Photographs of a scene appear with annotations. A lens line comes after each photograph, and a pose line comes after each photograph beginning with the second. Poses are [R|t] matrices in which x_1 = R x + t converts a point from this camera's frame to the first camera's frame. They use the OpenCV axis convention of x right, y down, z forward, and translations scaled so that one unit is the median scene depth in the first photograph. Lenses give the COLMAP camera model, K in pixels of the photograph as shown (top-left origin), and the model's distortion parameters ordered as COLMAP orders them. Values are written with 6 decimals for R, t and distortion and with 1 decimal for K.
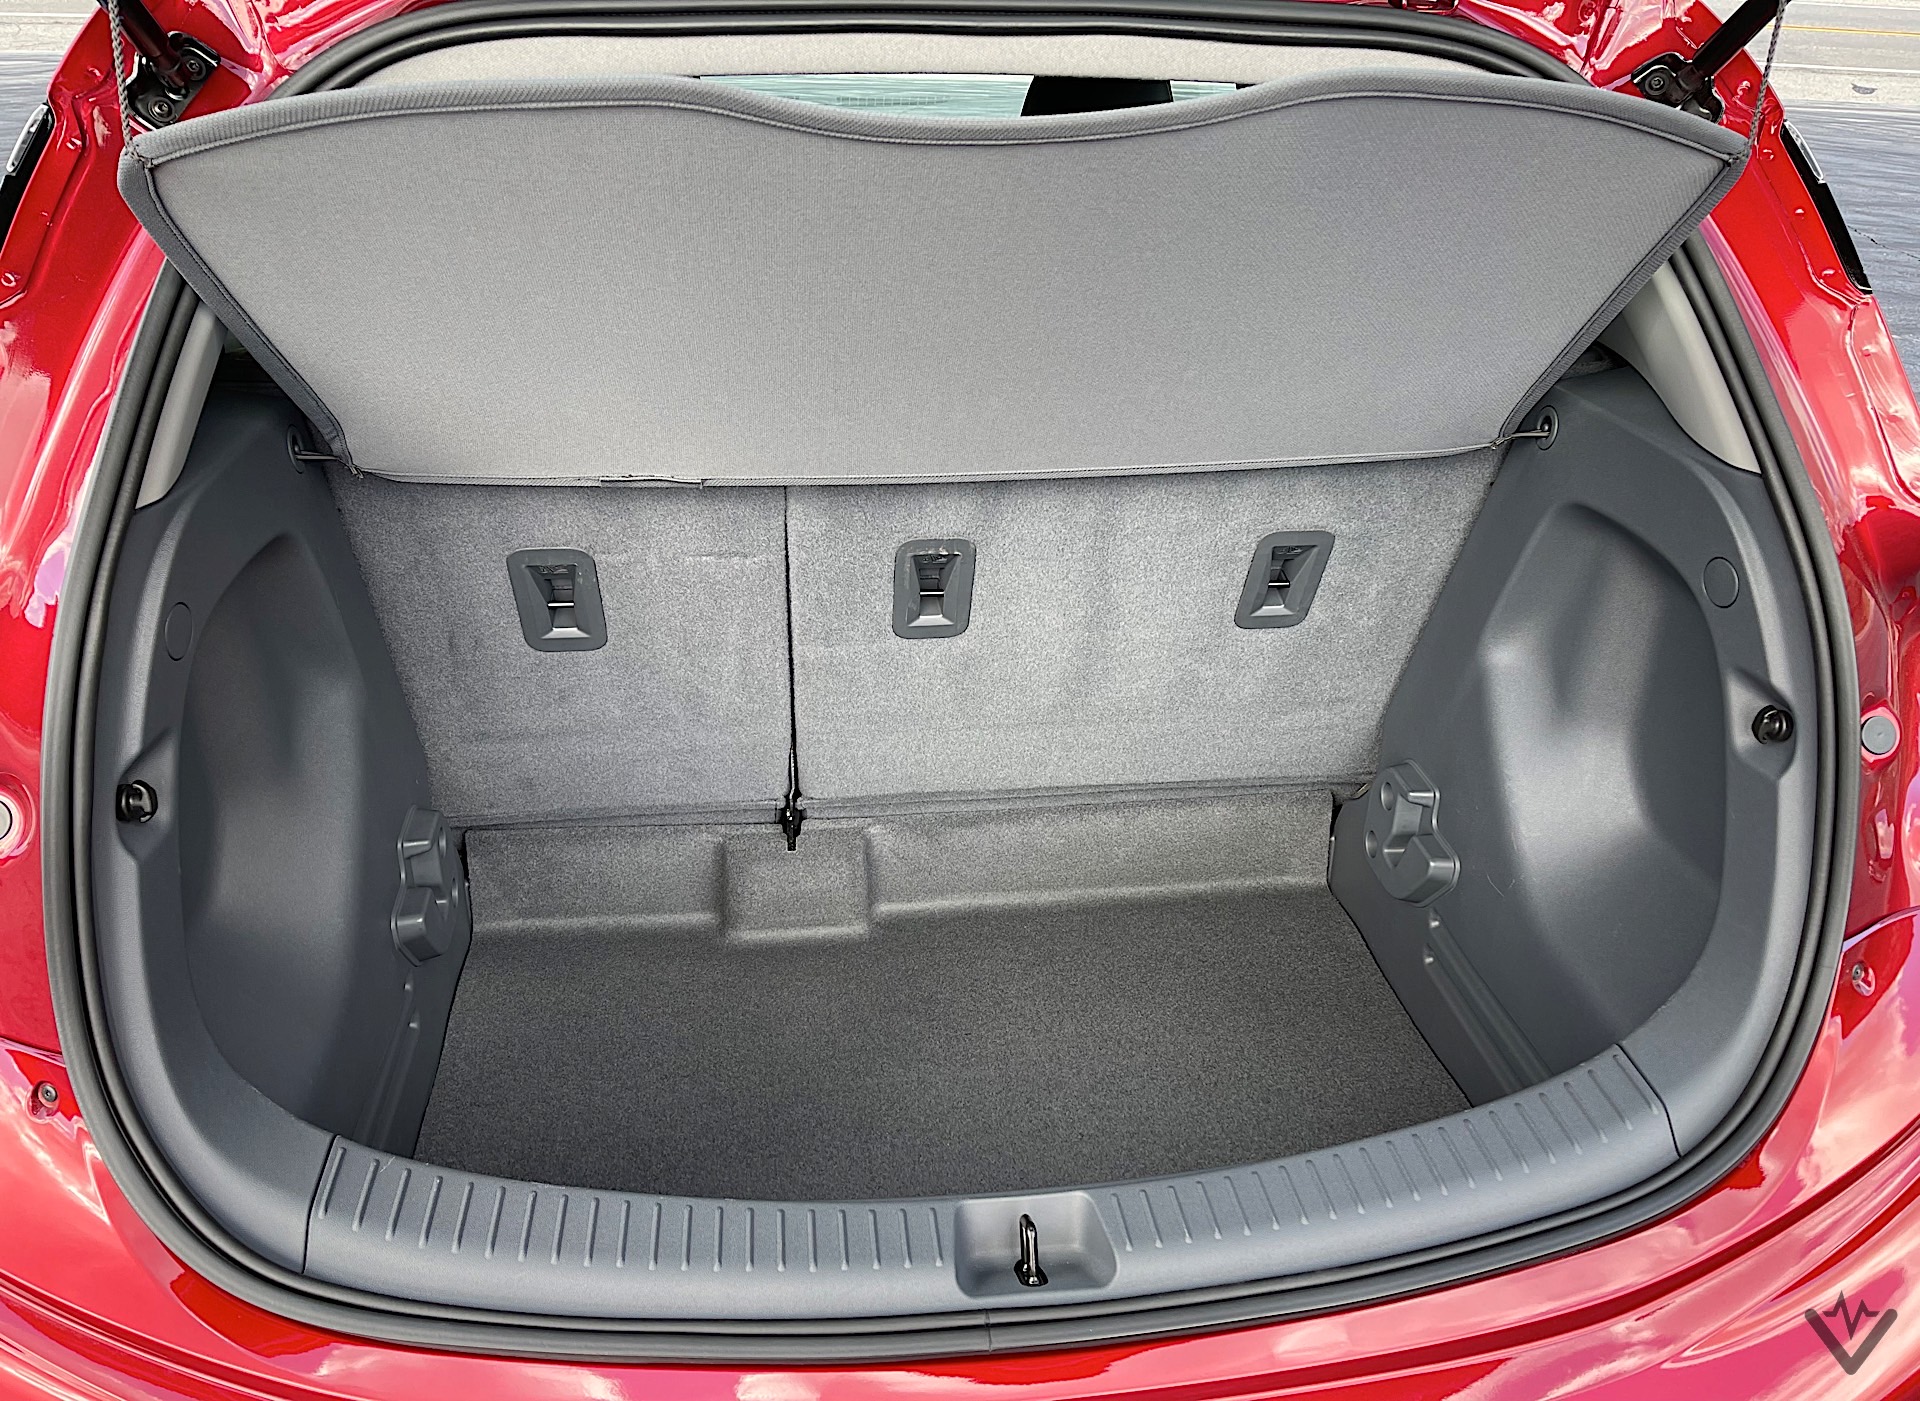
lens RADIAL K [[1512.1, 0, 977.9], [0, 1512.1, 700.0], [0, 0, 1]] dist [-0.004134, -0.045749]
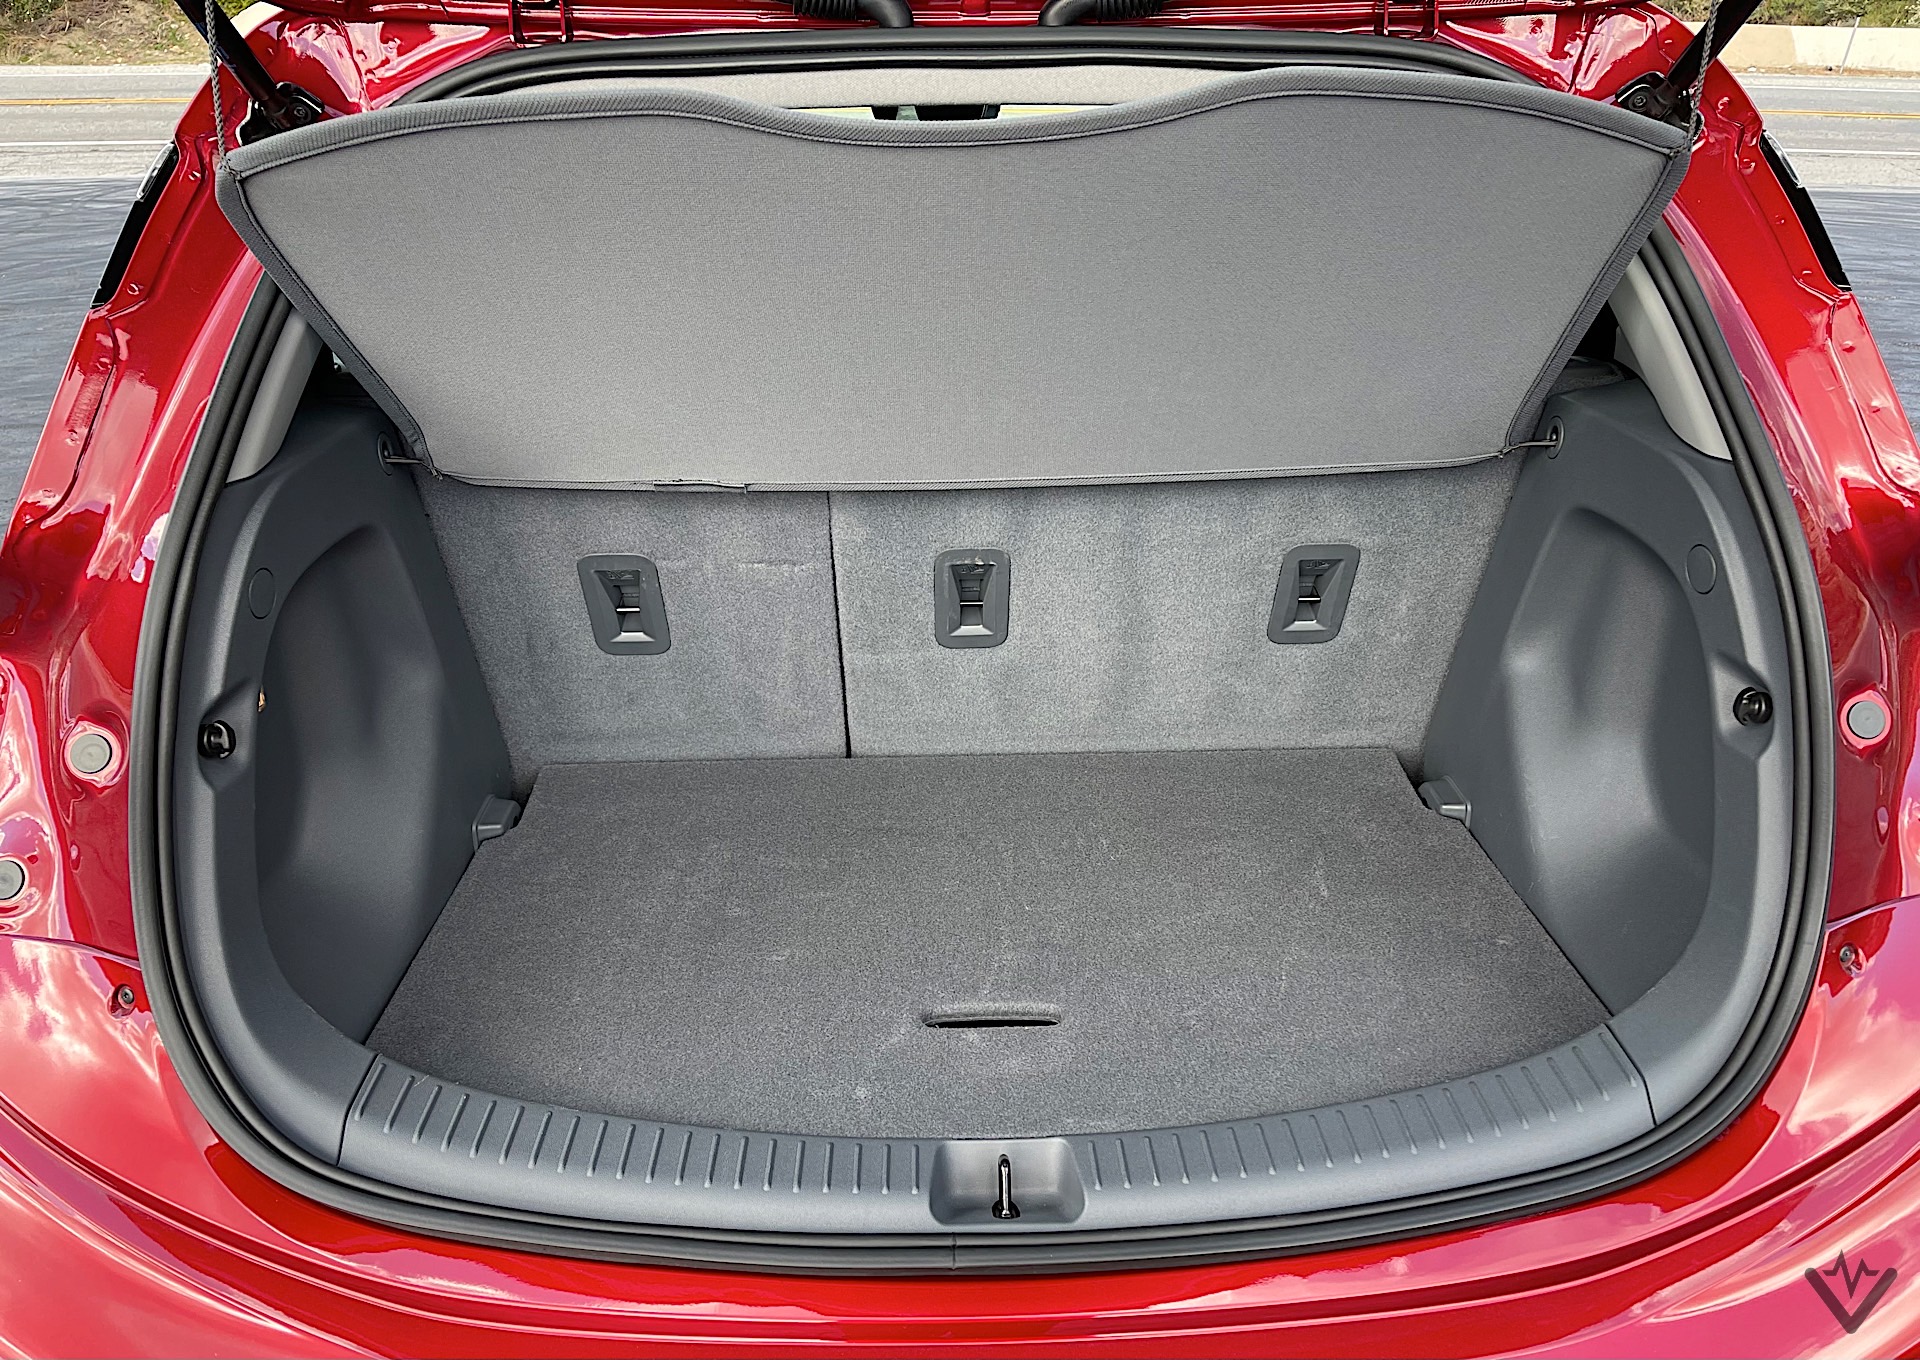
lens RADIAL K [[1504.0, 0, 960.9], [0, 1504.0, 685.6], [0, 0, 1]] dist [-0.040871, 0.011920]
pose [[0.995018, 0.011457, -0.099035, 0.094037], [-0.017839, 0.997803, -0.063802, 0.076278], [0.098086, 0.065251, 0.993036, -0.054251]]
